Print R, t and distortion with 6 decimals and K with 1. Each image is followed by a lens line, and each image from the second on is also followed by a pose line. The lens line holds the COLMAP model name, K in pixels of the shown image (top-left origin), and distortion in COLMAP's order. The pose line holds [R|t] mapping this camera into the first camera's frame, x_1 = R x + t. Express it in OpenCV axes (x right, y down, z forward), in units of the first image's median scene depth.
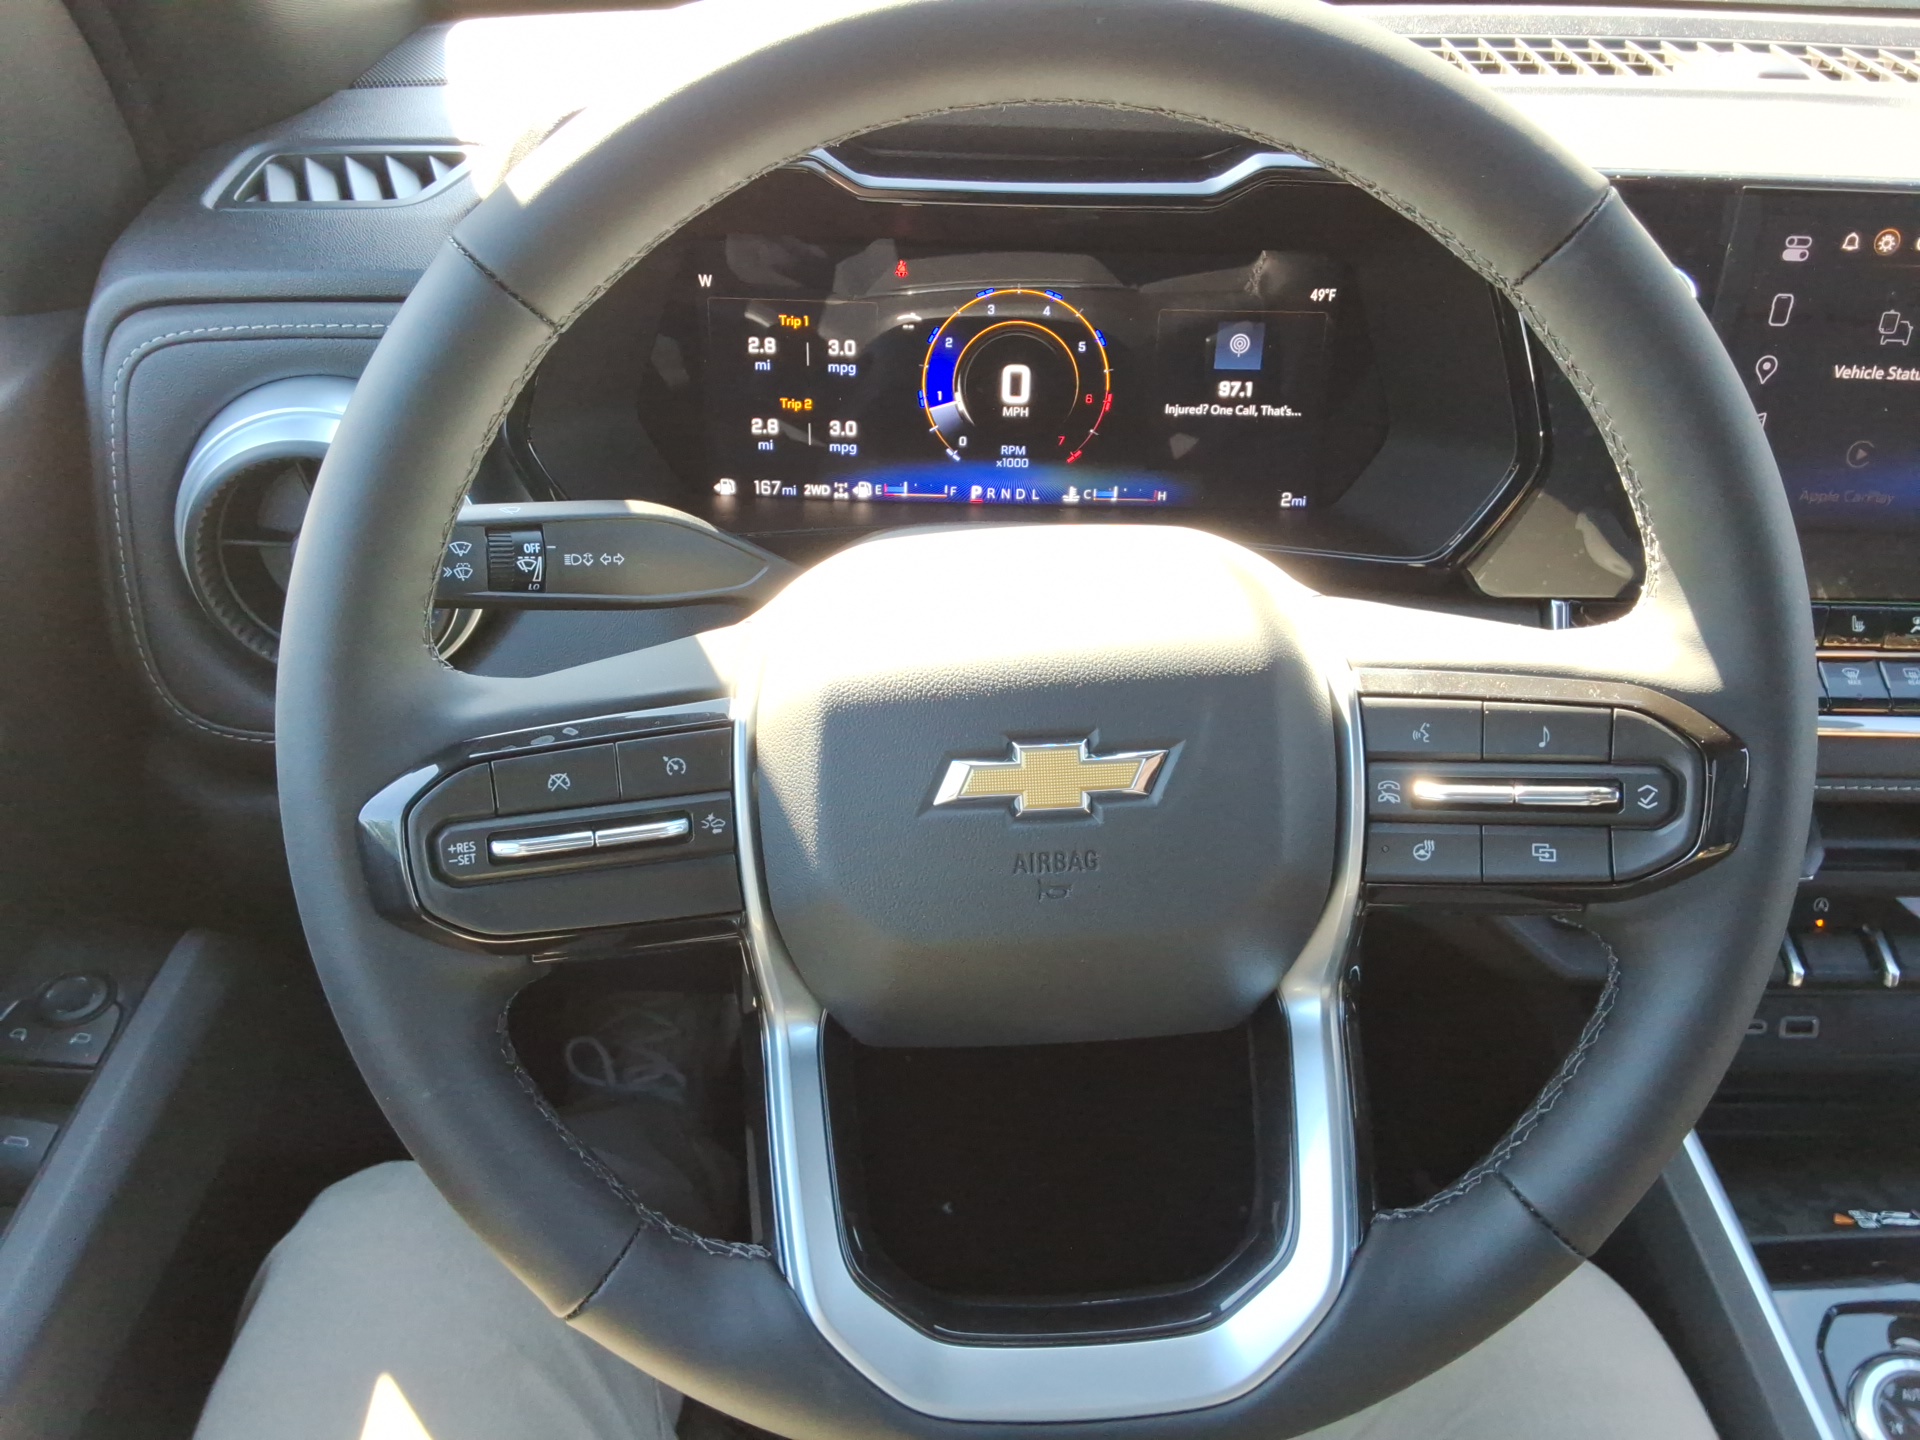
lens RADIAL K [[1531.1, 0, 958.5], [0, 1531.1, 712.5], [0, 0, 1]] dist [0.097291, -0.156423]
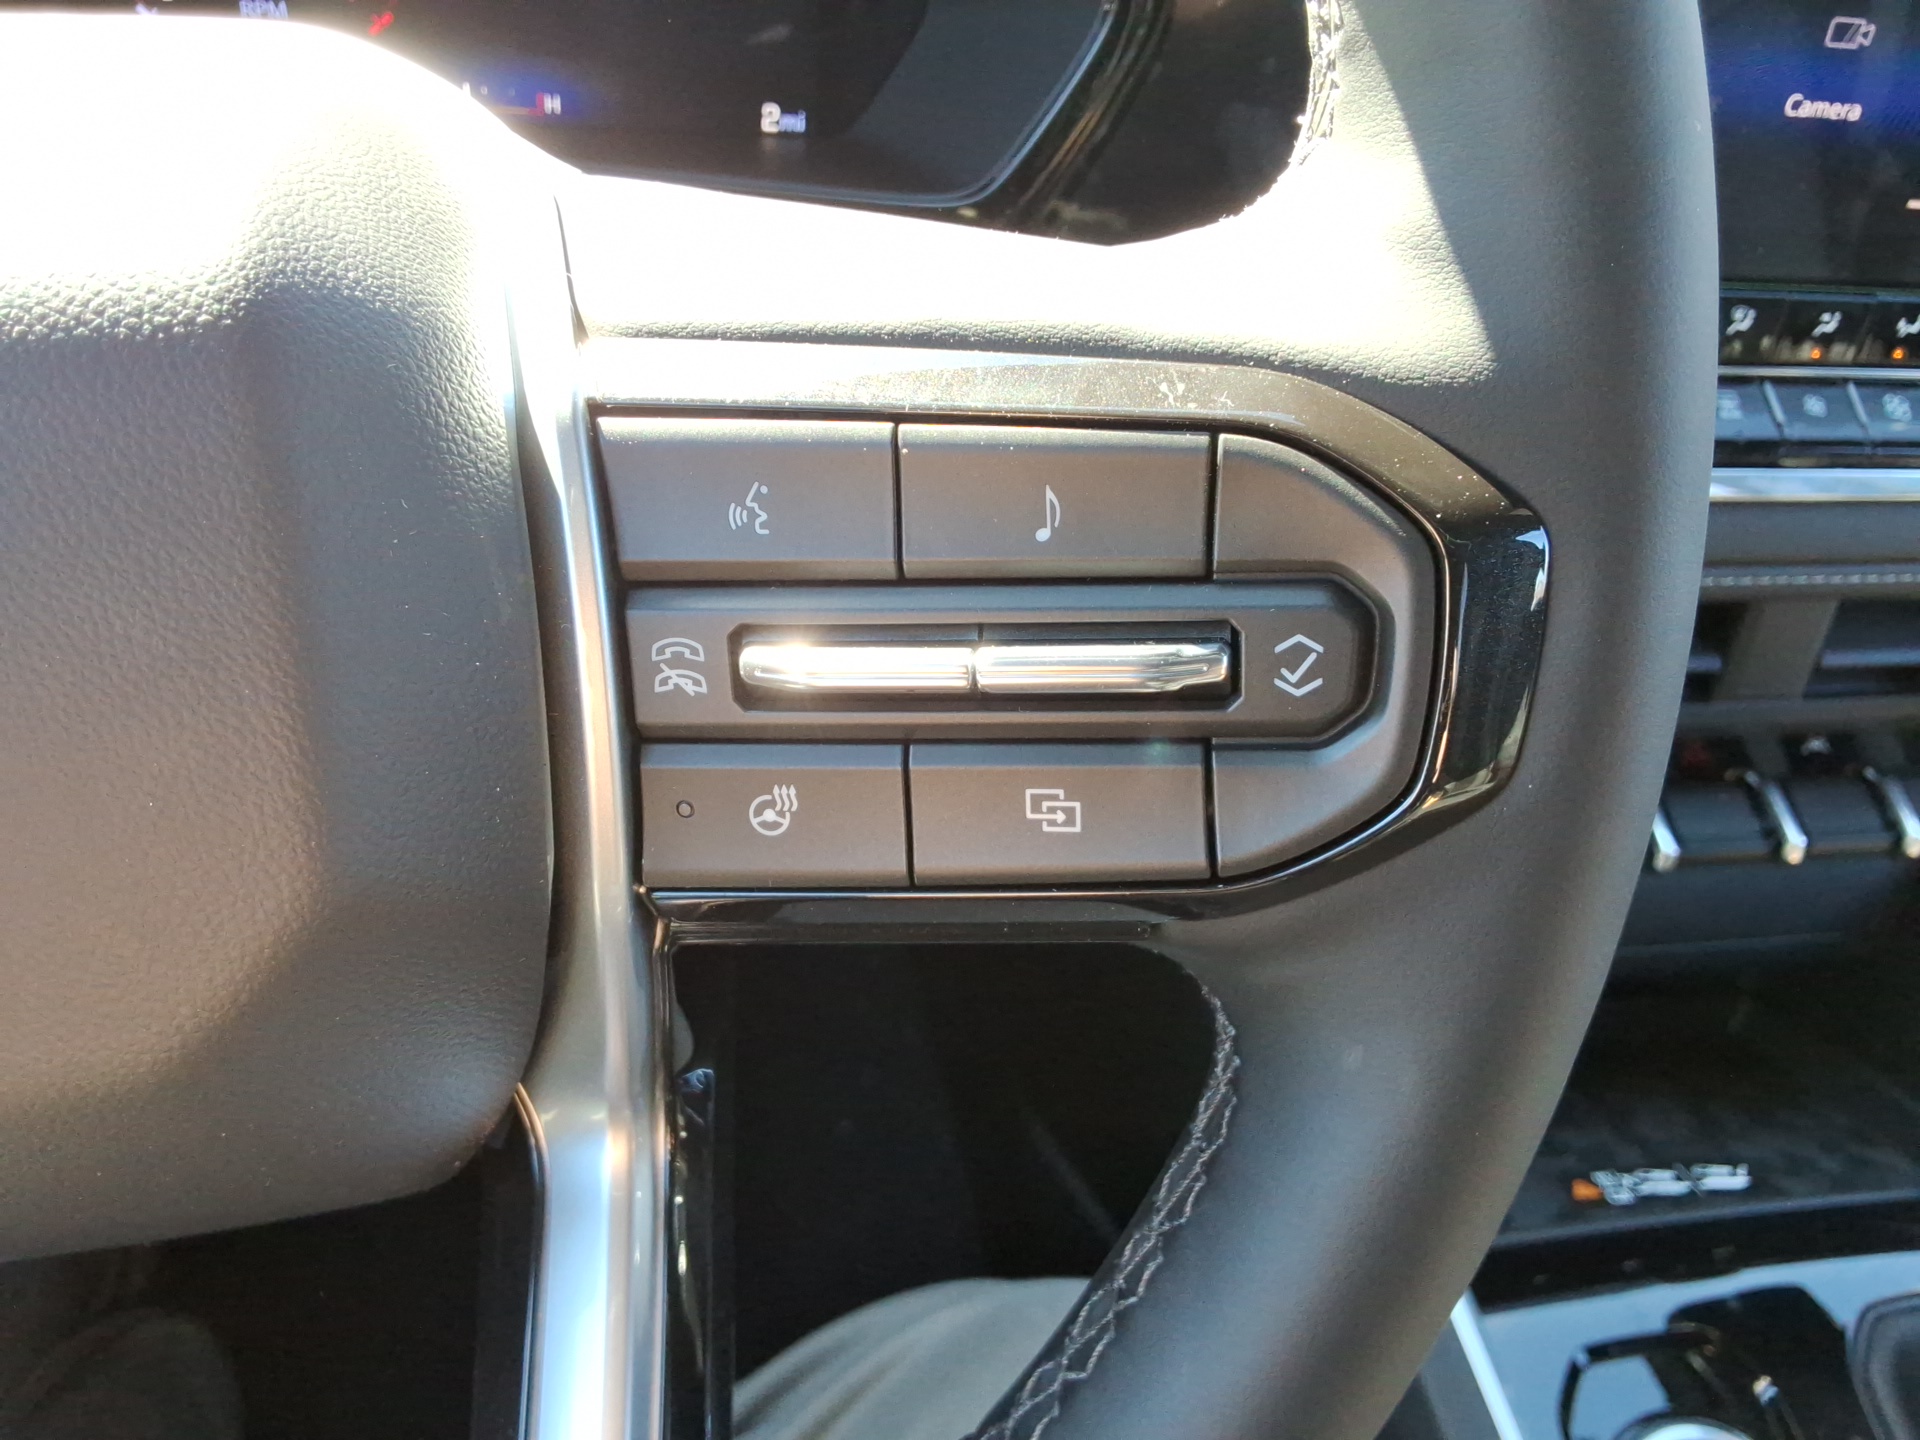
lens RADIAL K [[1531.1, 0, 958.5], [0, 1531.1, 712.5], [0, 0, 1]] dist [0.097291, -0.156423]
pose [[0.985158, -0.041153, 0.166644, 0.295076], [0.018178, 0.990389, 0.137113, 0.012019], [-0.170685, -0.132049, 0.976437, 0.636348]]
